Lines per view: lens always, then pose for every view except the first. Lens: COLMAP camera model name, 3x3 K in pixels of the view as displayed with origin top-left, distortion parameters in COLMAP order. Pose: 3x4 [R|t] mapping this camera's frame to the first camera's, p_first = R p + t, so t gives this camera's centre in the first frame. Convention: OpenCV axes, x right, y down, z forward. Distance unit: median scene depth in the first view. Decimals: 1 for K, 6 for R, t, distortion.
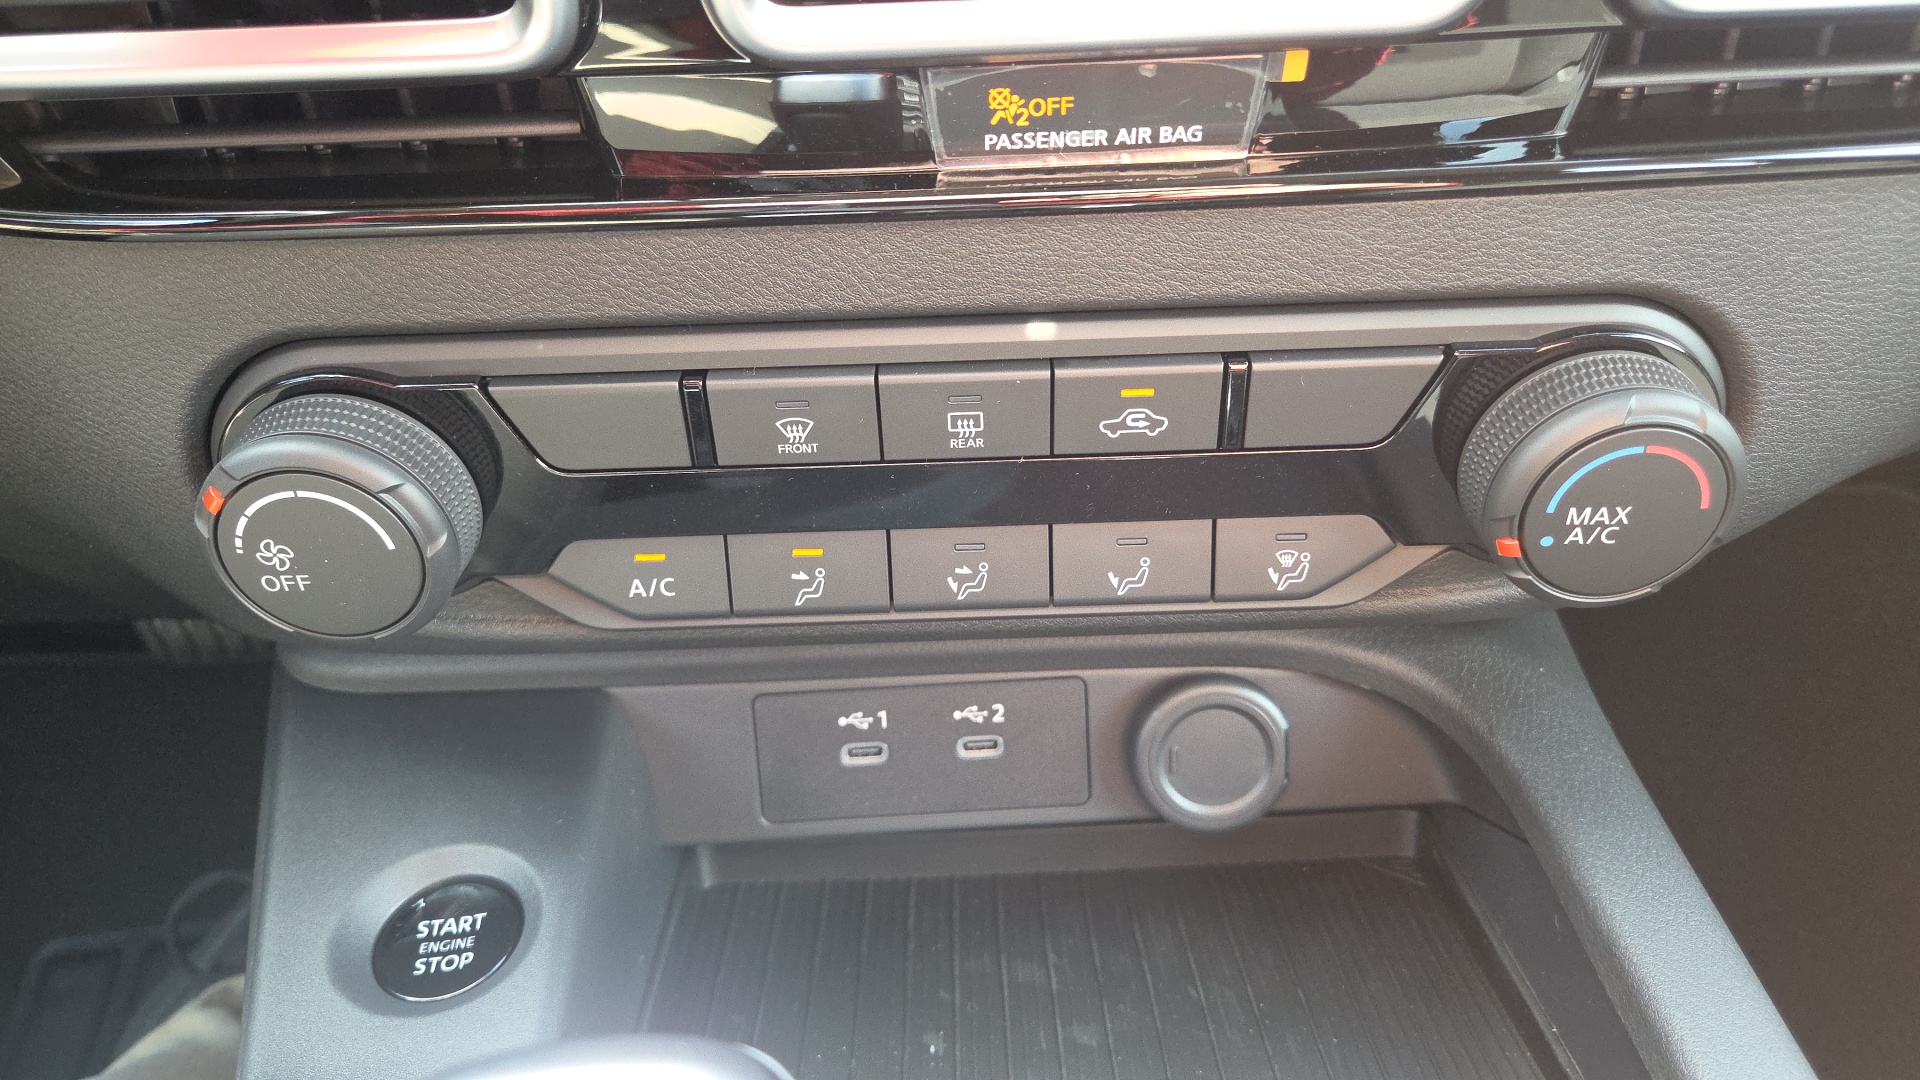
lens RADIAL K [[1372.0, 0, 959.5], [0, 1372.0, 528.3], [0, 0, 1]] dist [-0.012341, -0.013325]
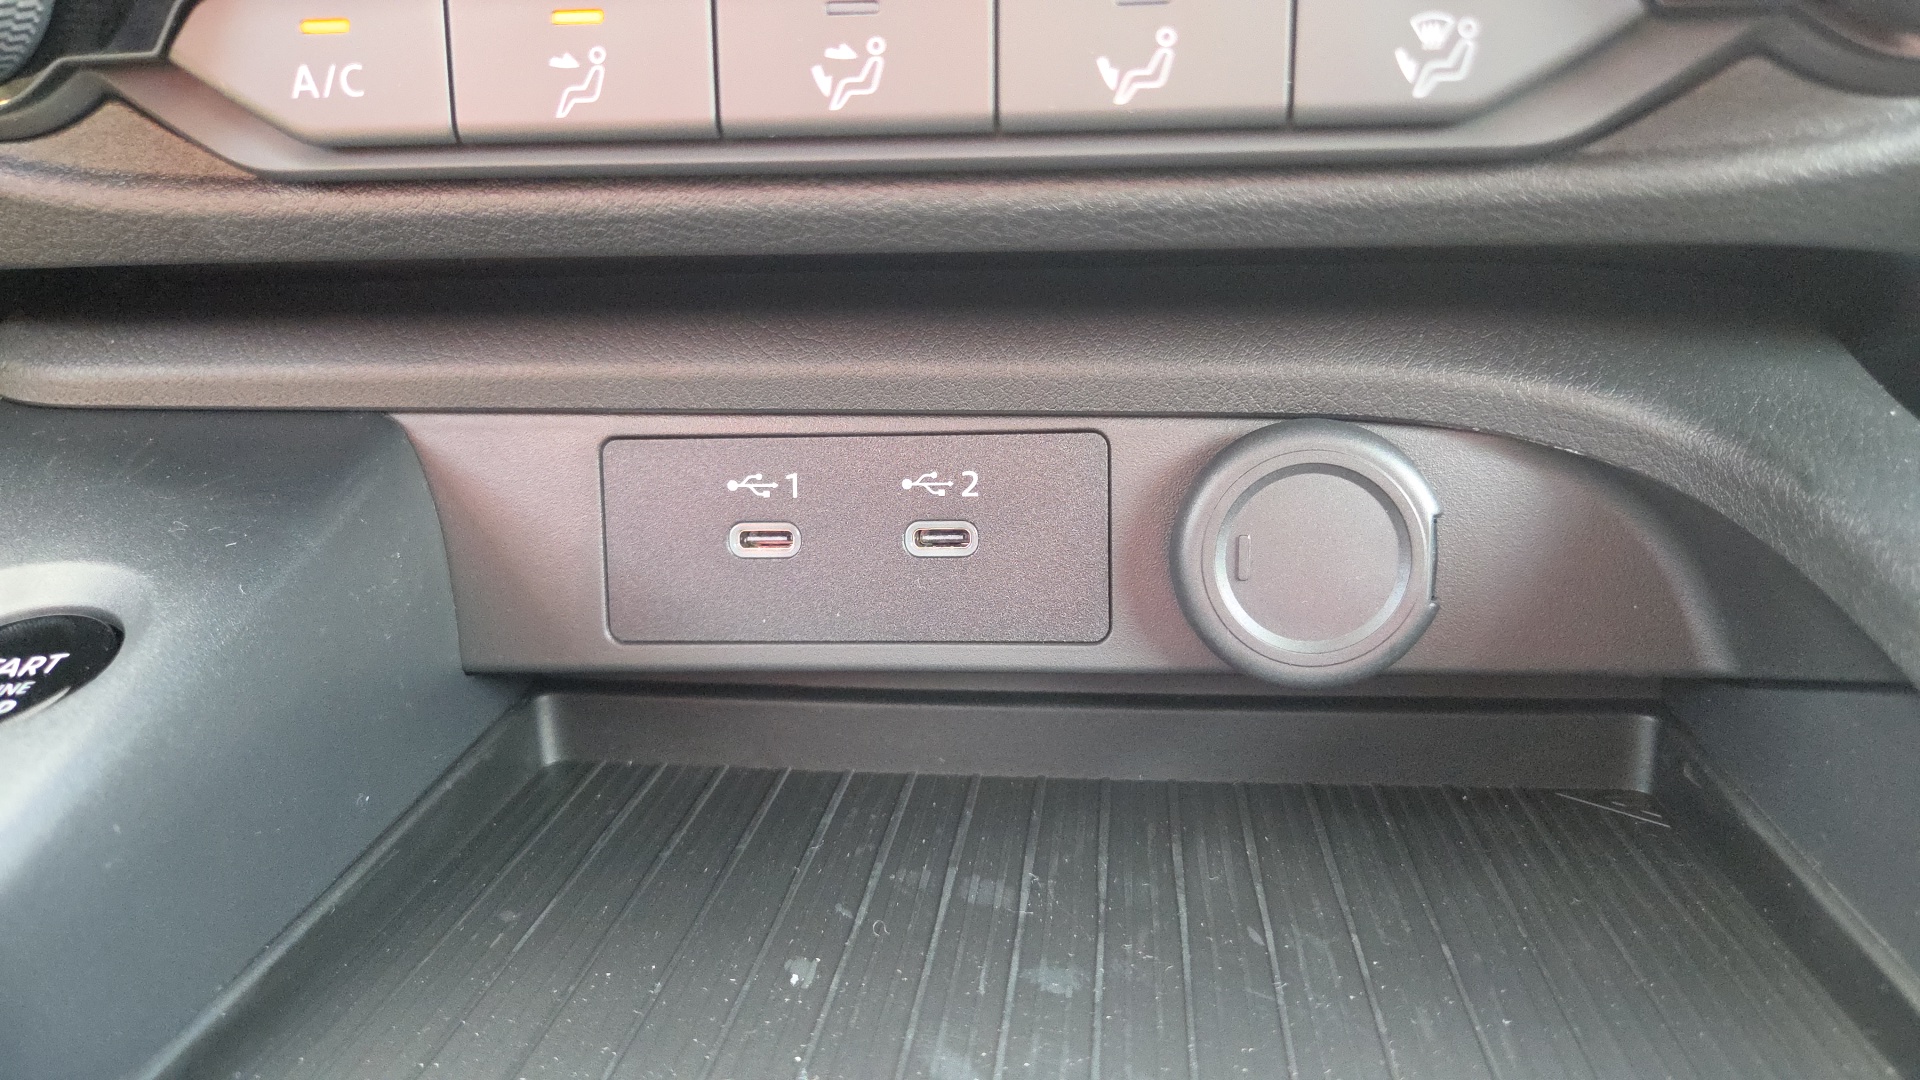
lens RADIAL K [[1372.0, 0, 953.3], [0, 1372.0, 549.9], [0, 0, 1]] dist [-0.012341, -0.013325]
pose [[0.990368, 0.049648, -0.129252, 0.113073], [-0.062028, 0.993677, -0.093589, 0.243748], [0.123788, 0.100705, 0.987185, 0.401482]]
